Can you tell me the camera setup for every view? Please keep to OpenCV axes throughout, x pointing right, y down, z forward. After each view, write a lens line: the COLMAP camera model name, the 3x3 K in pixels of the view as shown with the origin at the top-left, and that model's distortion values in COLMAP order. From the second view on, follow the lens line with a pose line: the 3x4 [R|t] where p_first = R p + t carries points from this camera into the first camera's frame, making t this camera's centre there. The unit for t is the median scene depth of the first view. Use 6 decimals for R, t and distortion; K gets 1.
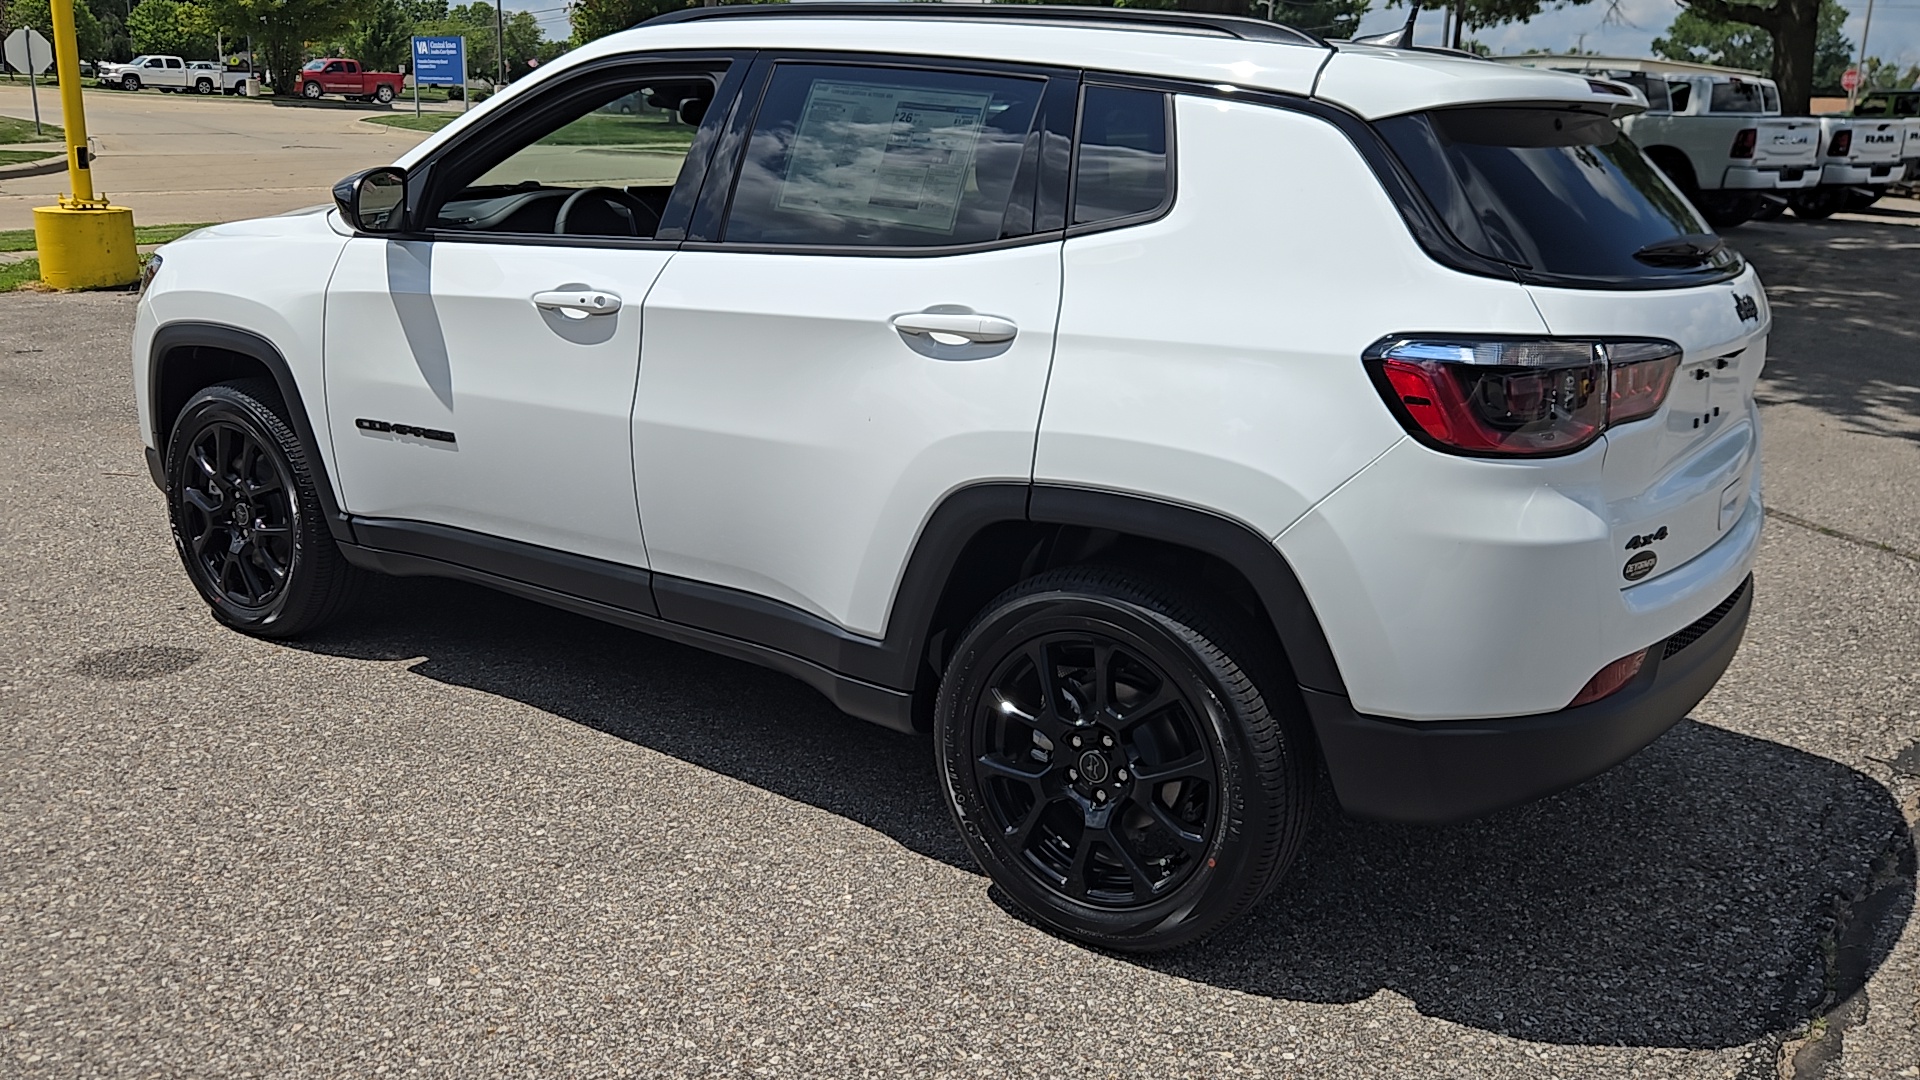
lens RADIAL K [[1608.6, 0, 949.3], [0, 1608.6, 526.9], [0, 0, 1]] dist [0.010340, -0.002773]
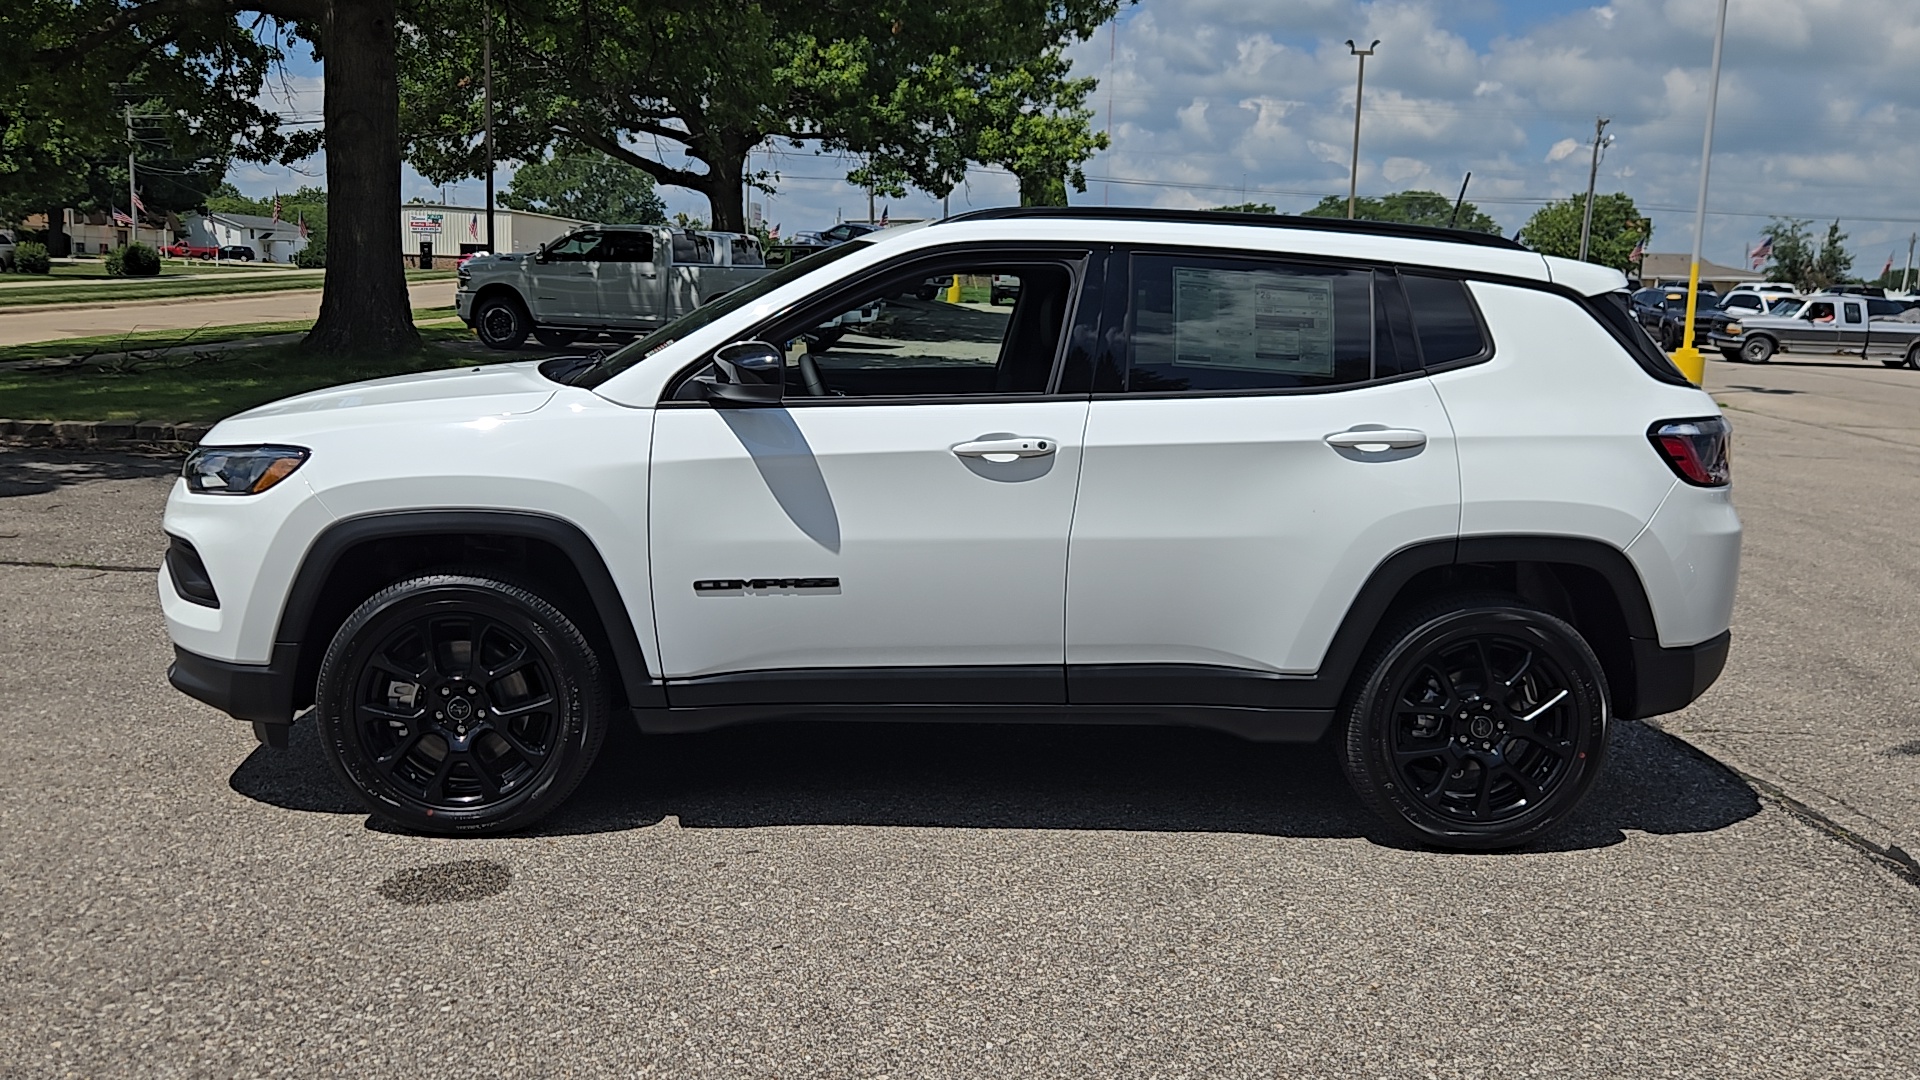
lens RADIAL K [[1608.6, 0, 934.0], [0, 1608.6, 475.8], [0, 0, 1]] dist [0.010340, -0.002773]
pose [[0.782212, -0.080417, 0.617800, -1.055971], [0.151780, 0.986354, -0.063781, -0.053603], [-0.604241, 0.143660, 0.783744, 0.104582]]
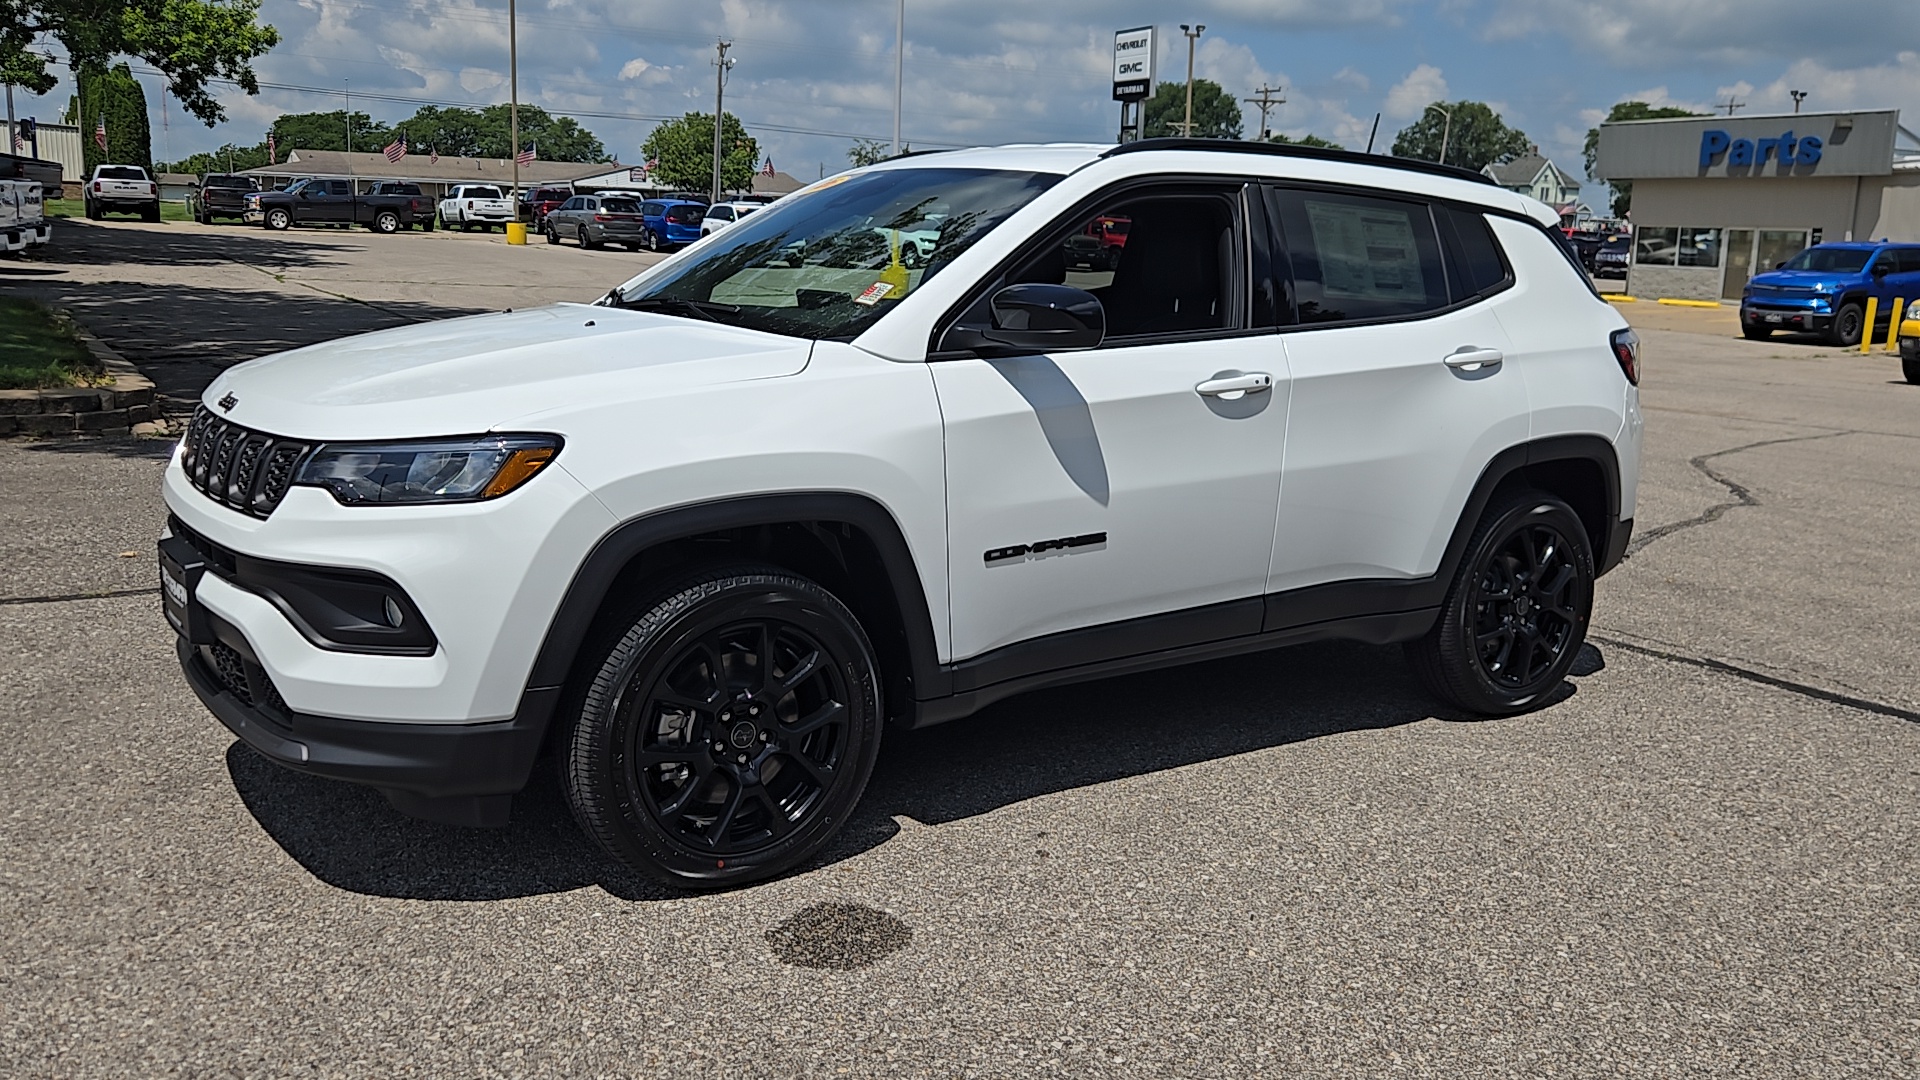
lens RADIAL K [[1608.6, 0, 944.2], [0, 1608.6, 528.1], [0, 0, 1]] dist [0.010340, -0.002773]
pose [[0.339258, -0.191414, 0.921013, -1.475042], [0.217050, 0.968588, 0.121351, -0.237926], [-0.915311, 0.158737, 0.370148, 0.809167]]
